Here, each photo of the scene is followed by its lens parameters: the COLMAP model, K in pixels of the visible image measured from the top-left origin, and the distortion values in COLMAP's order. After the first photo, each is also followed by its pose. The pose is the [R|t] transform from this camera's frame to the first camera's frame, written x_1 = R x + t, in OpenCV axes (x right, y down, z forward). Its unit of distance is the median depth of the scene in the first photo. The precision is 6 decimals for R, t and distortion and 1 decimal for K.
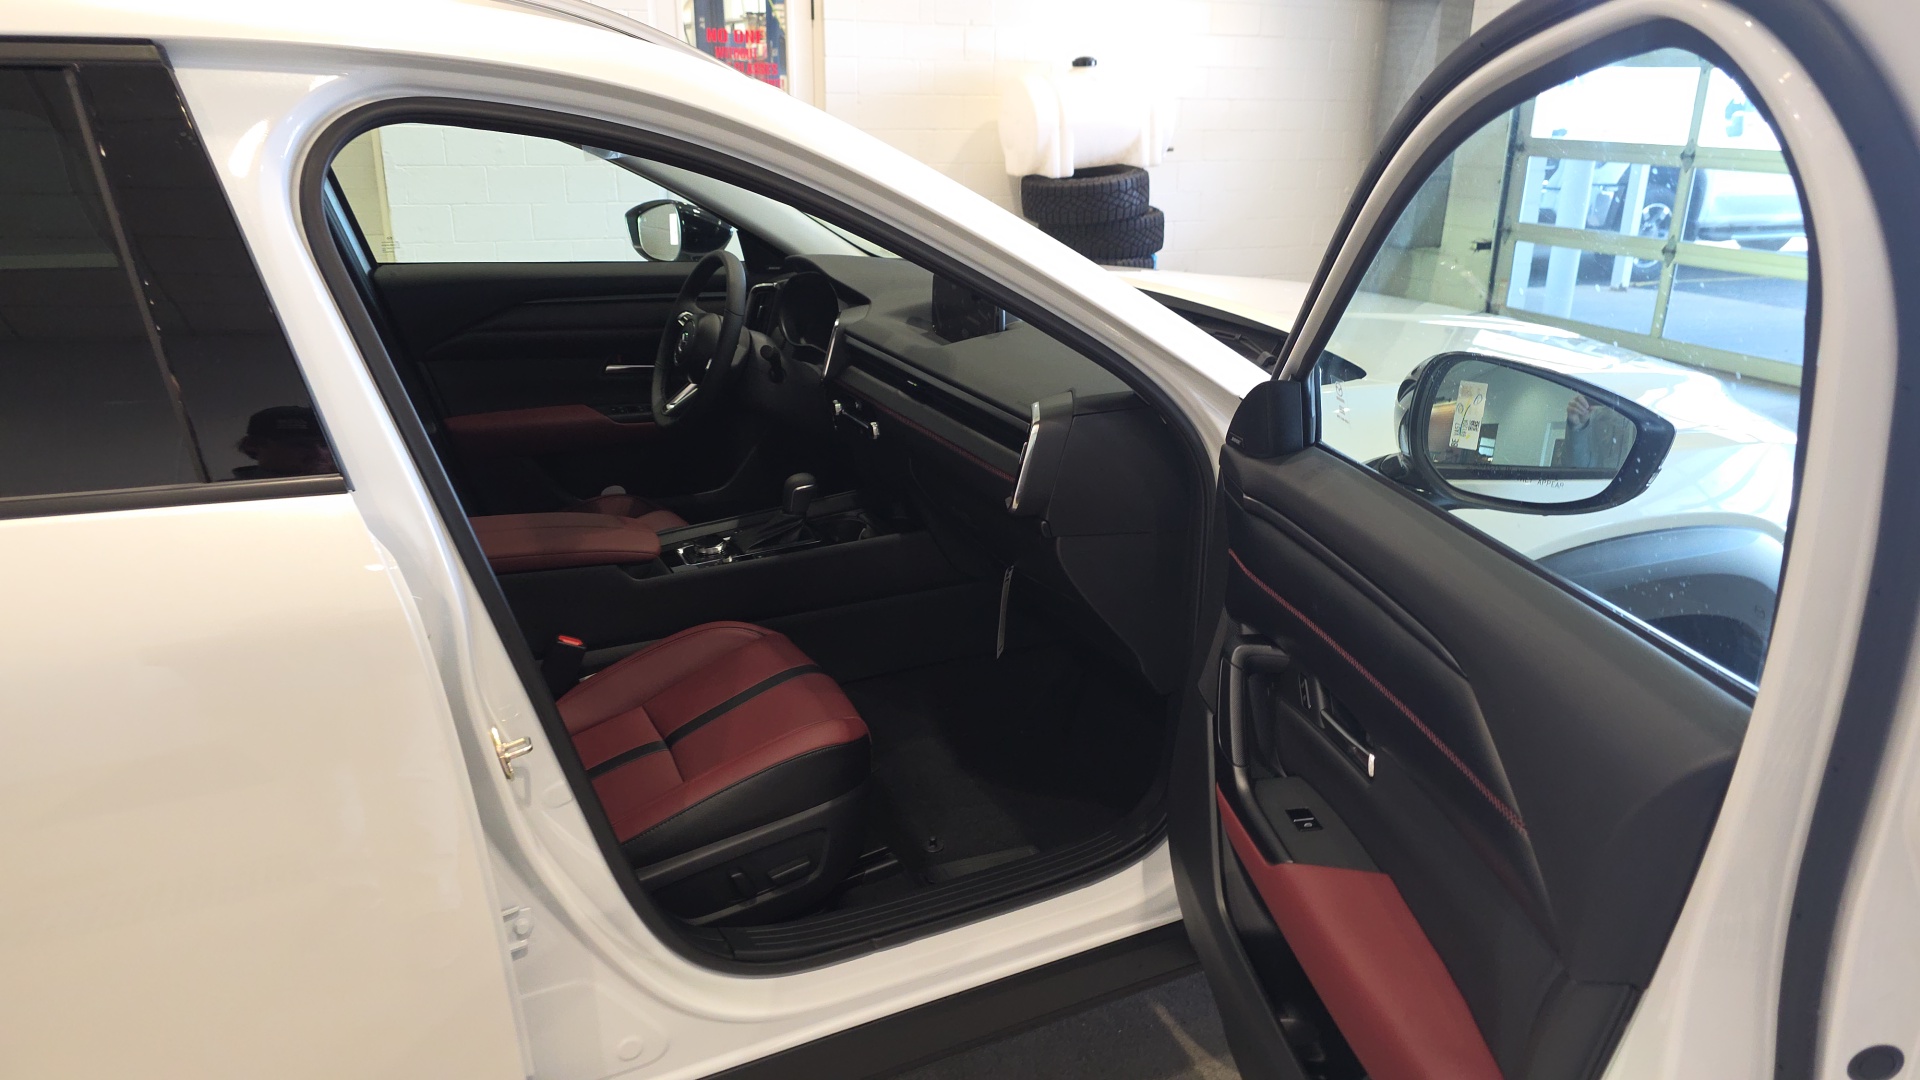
lens RADIAL K [[1326.2, 0, 972.3], [0, 1326.2, 558.1], [0, 0, 1]] dist [0.021979, -0.022571]
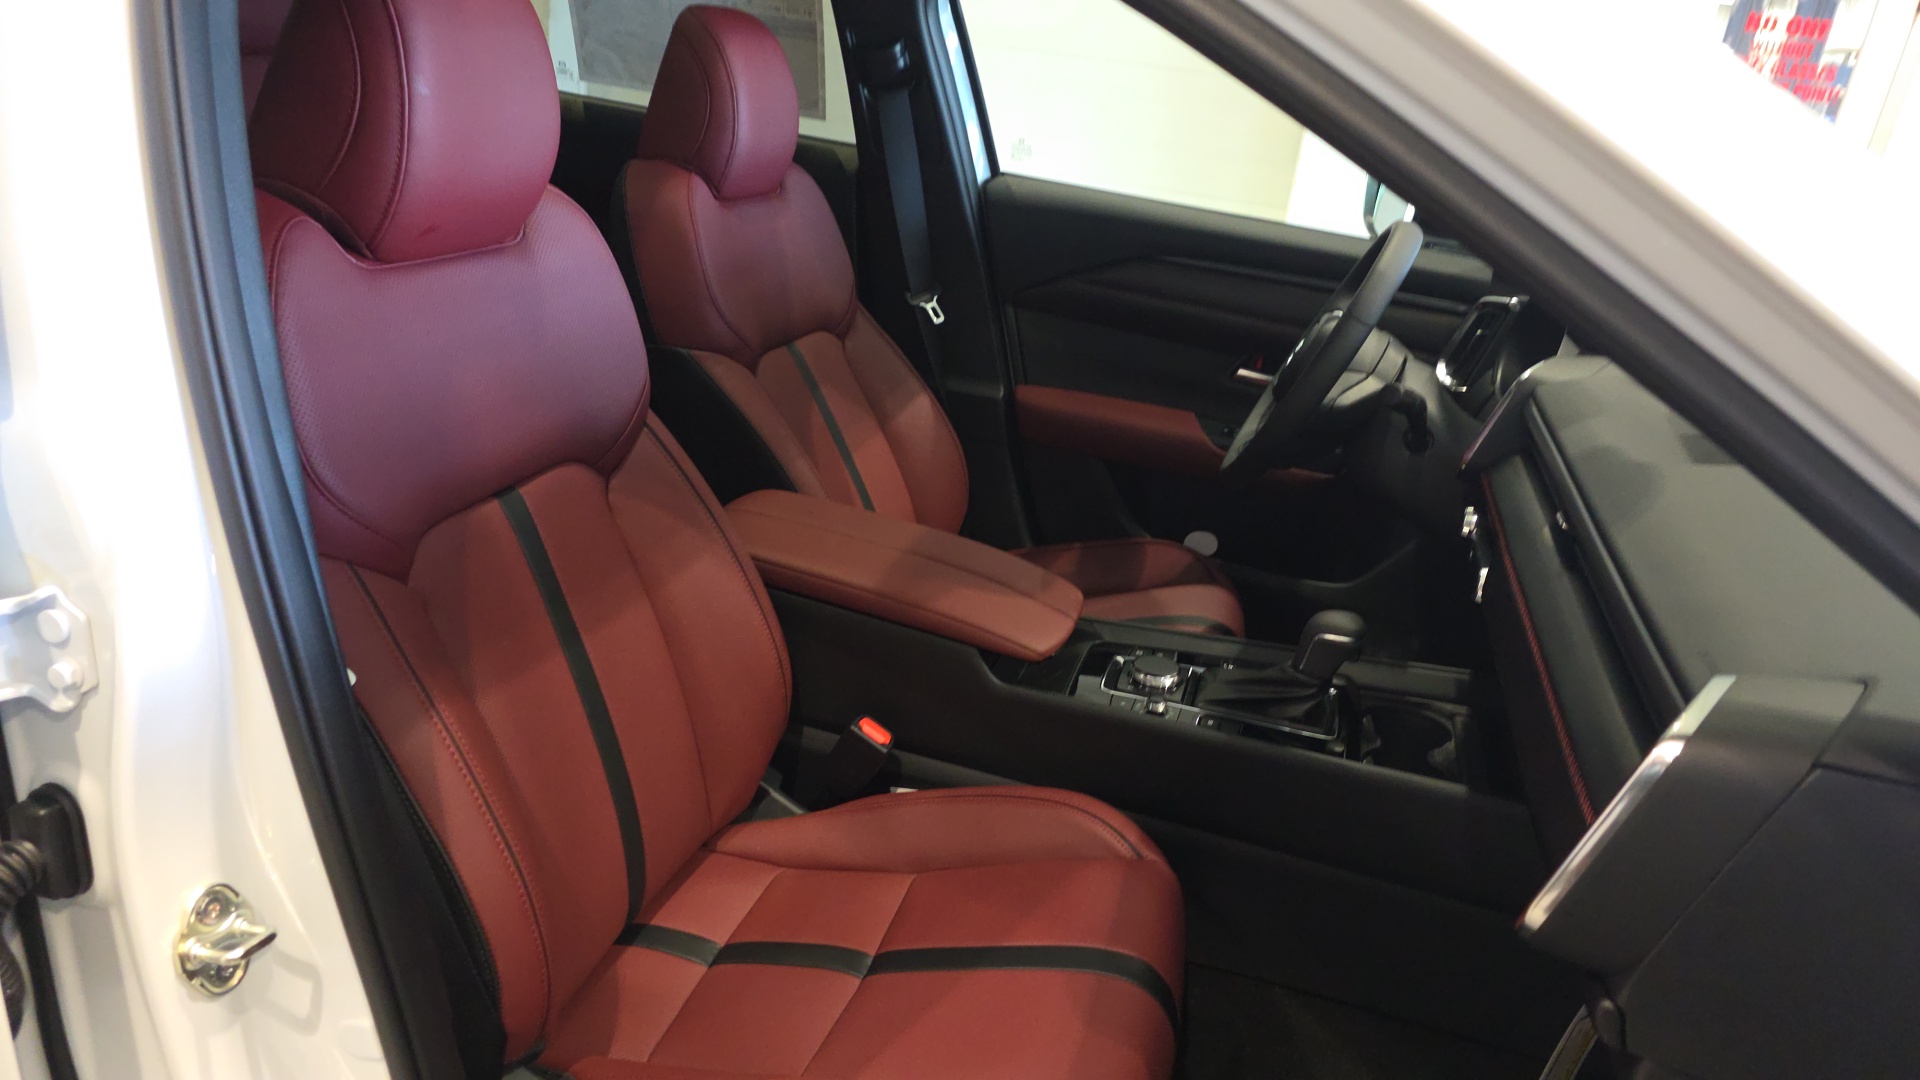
lens RADIAL K [[1326.2, 0, 890.0], [0, 1326.2, 566.6], [0, 0, 1]] dist [0.021979, -0.022571]
pose [[0.724064, 0.326198, -0.607723, 0.068021], [-0.326734, 0.938181, 0.114290, -0.082999], [0.607435, 0.115810, 0.785882, 0.432956]]
